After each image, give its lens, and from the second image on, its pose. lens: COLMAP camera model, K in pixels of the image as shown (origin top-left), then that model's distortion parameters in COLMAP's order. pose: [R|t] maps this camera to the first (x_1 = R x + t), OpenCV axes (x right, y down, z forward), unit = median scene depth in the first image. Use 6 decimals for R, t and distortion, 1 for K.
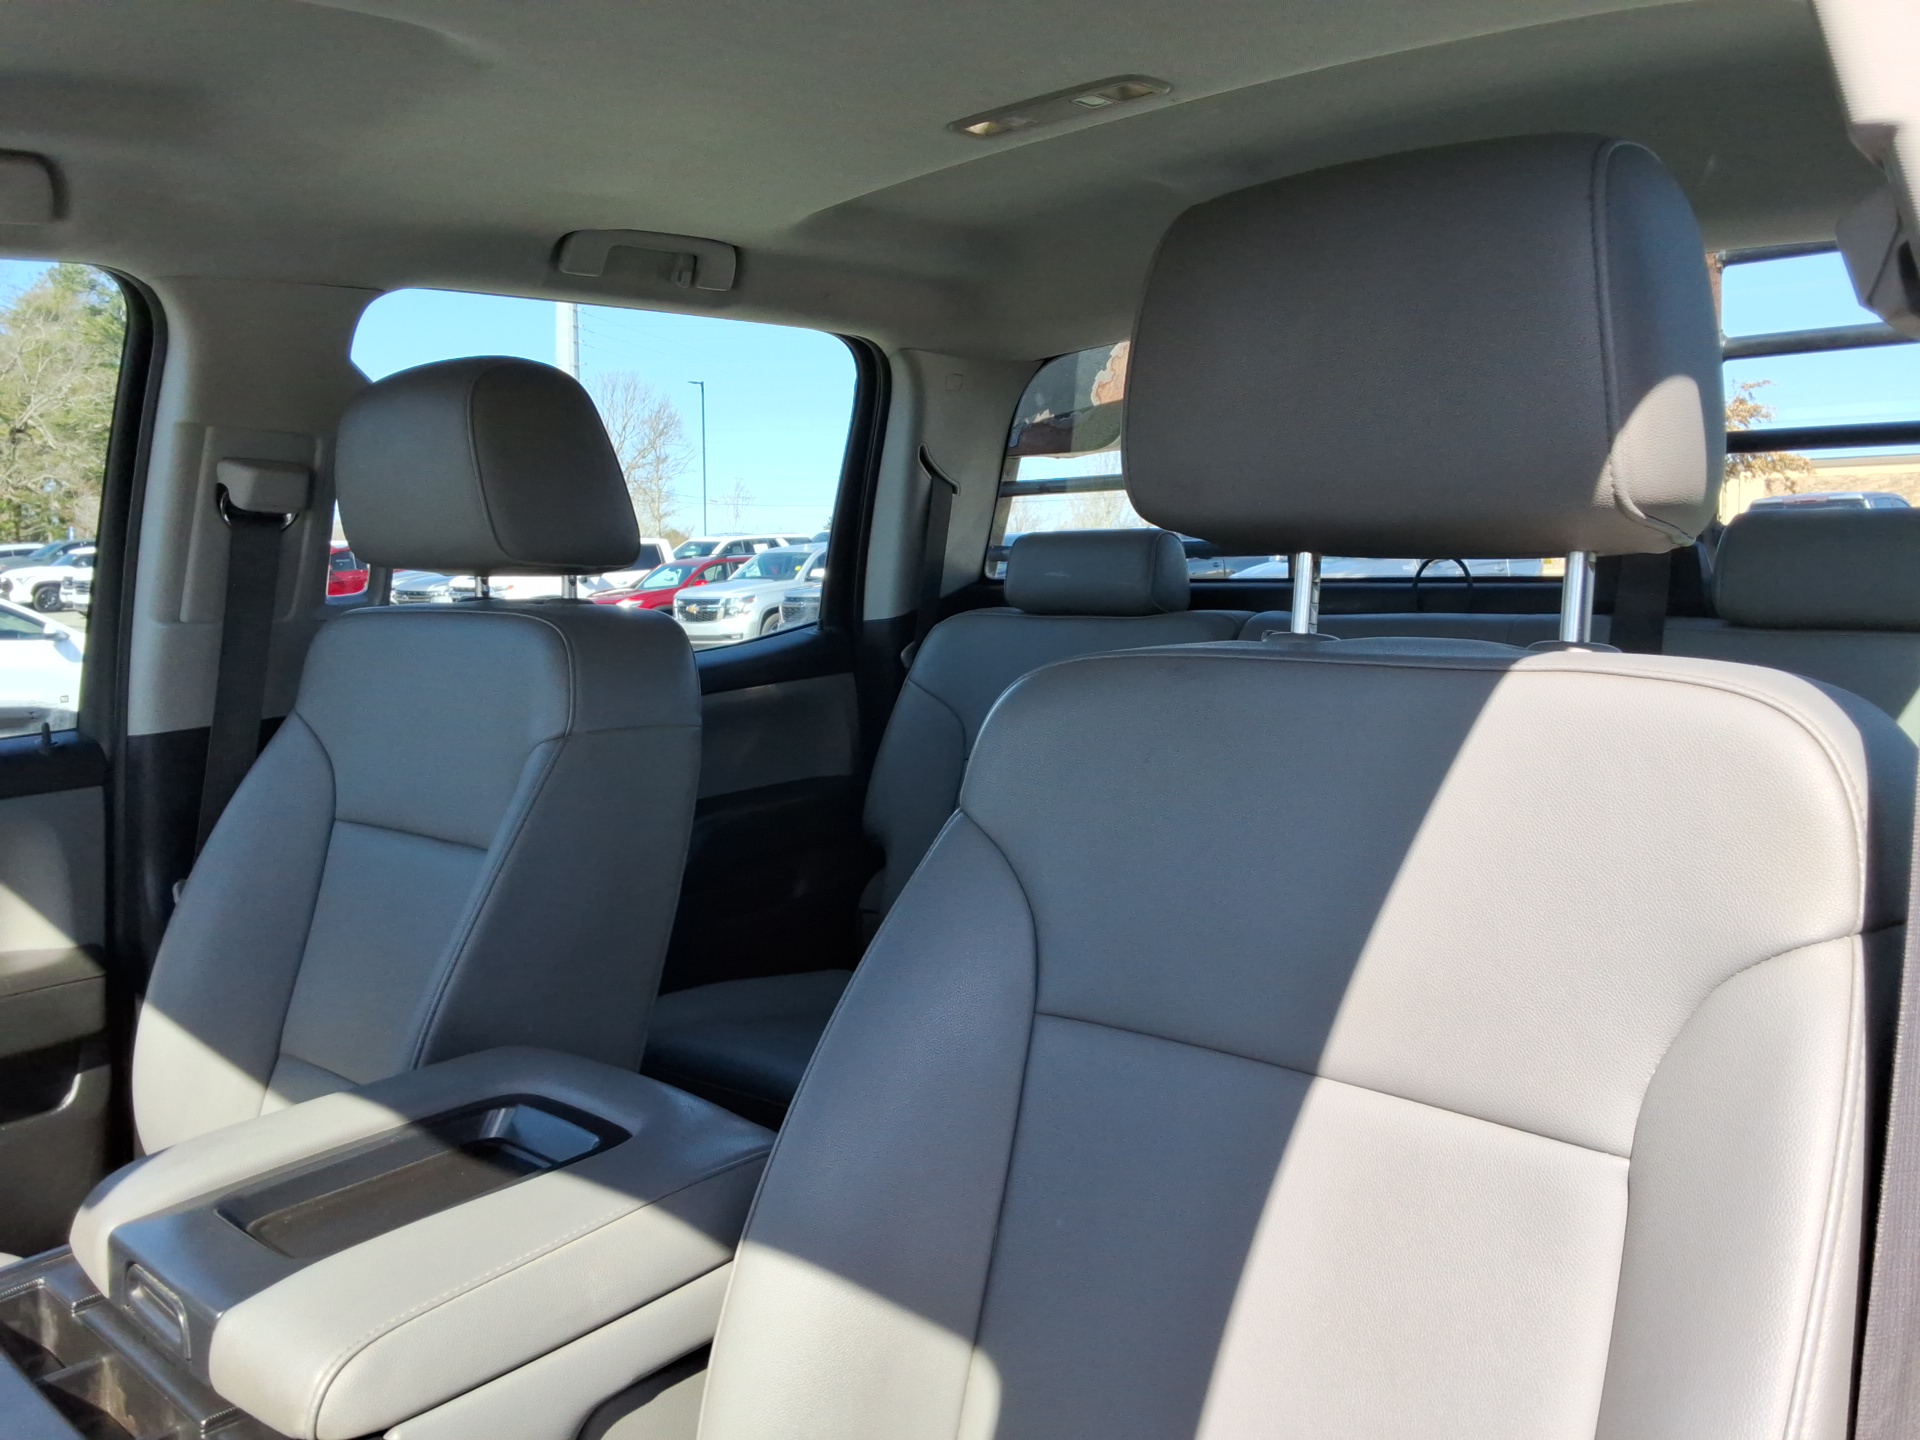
lens RADIAL K [[1540.3, 0, 985.2], [0, 1540.3, 722.1], [0, 0, 1]] dist [0.112547, -0.174449]
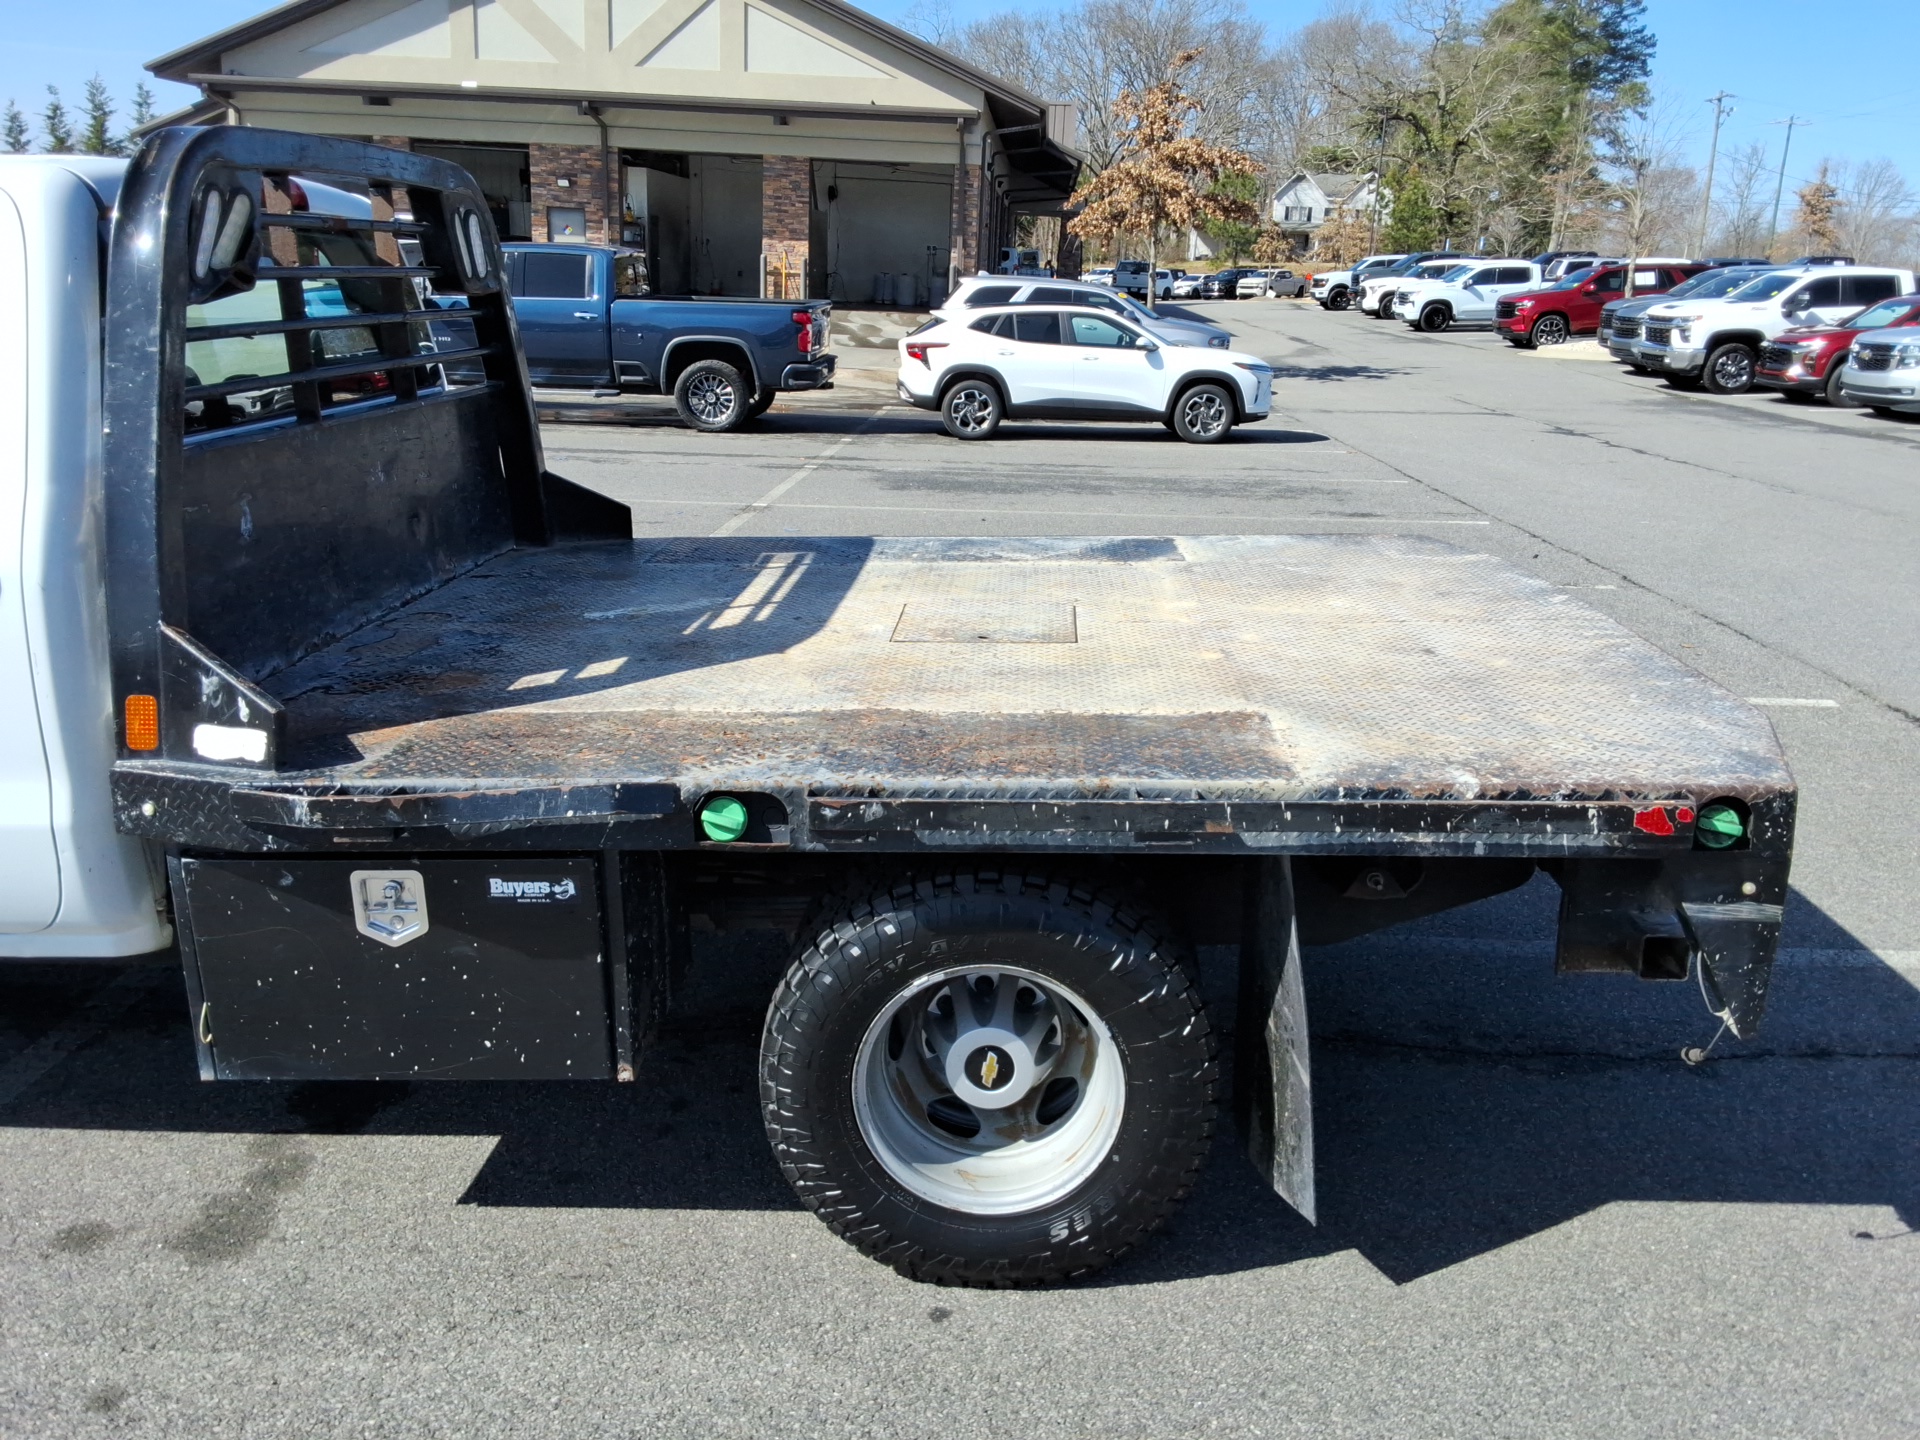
lens RADIAL K [[1540.3, 0, 958.3], [0, 1540.3, 691.0], [0, 0, 1]] dist [0.112547, -0.174449]
pose [[0.644280, 0.228827, -0.729755, 0.082373], [-0.109932, 0.971990, 0.207727, -0.007909], [0.756848, -0.053611, 0.651389, 0.013347]]
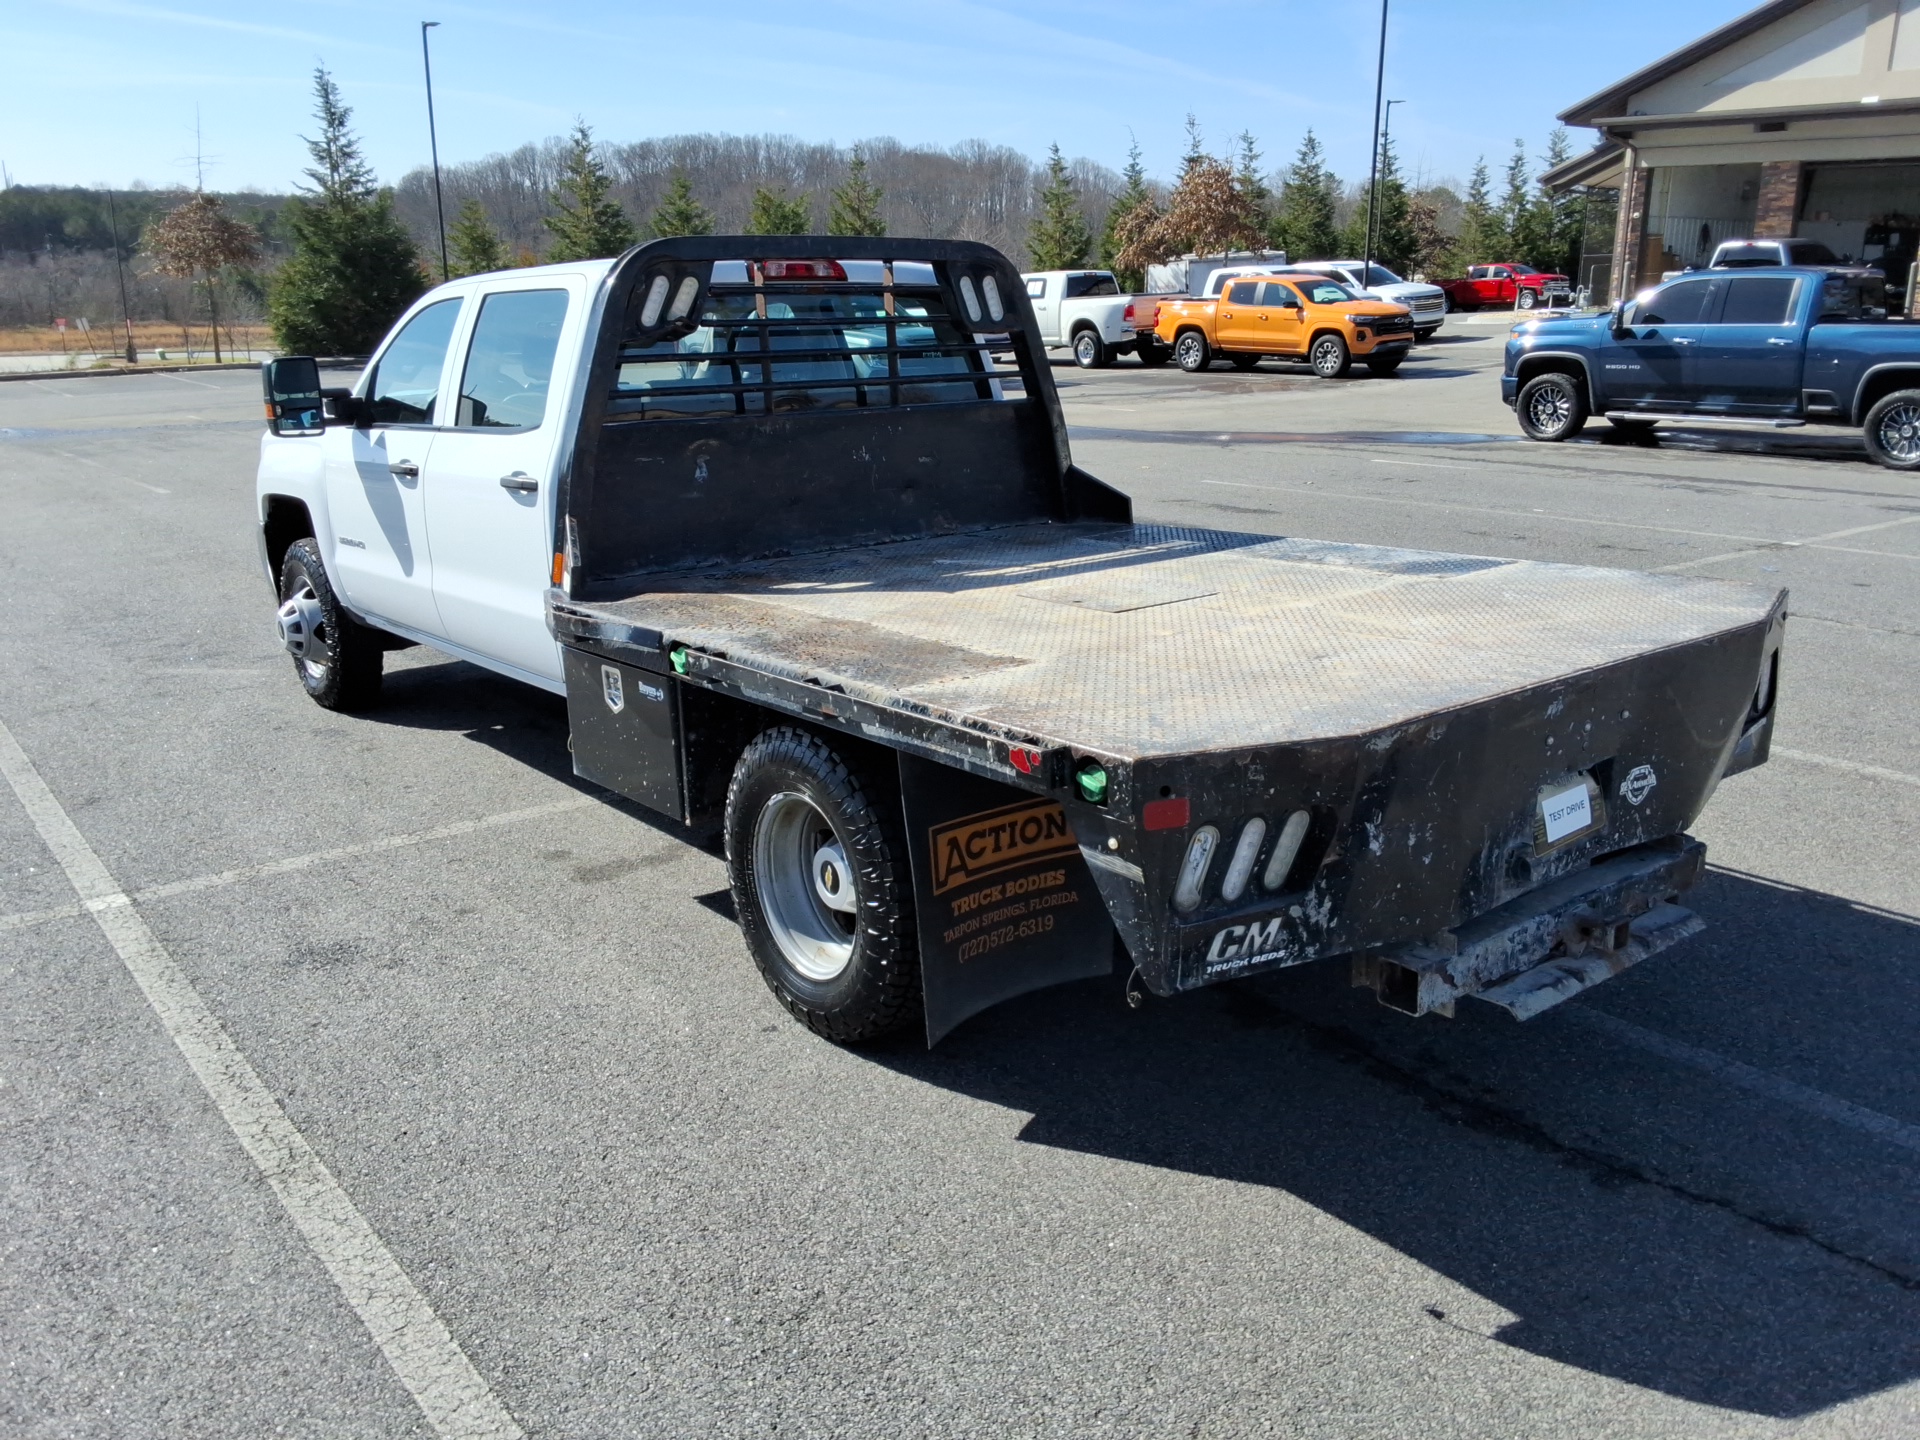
lens RADIAL K [[1540.3, 0, 963.9], [0, 1540.3, 675.4], [0, 0, 1]] dist [0.112547, -0.174449]
pose [[-0.161622, 0.252861, -0.953908, 0.115733], [-0.084642, 0.959502, 0.268685, -0.014598], [0.983216, 0.124165, -0.133674, 0.064242]]
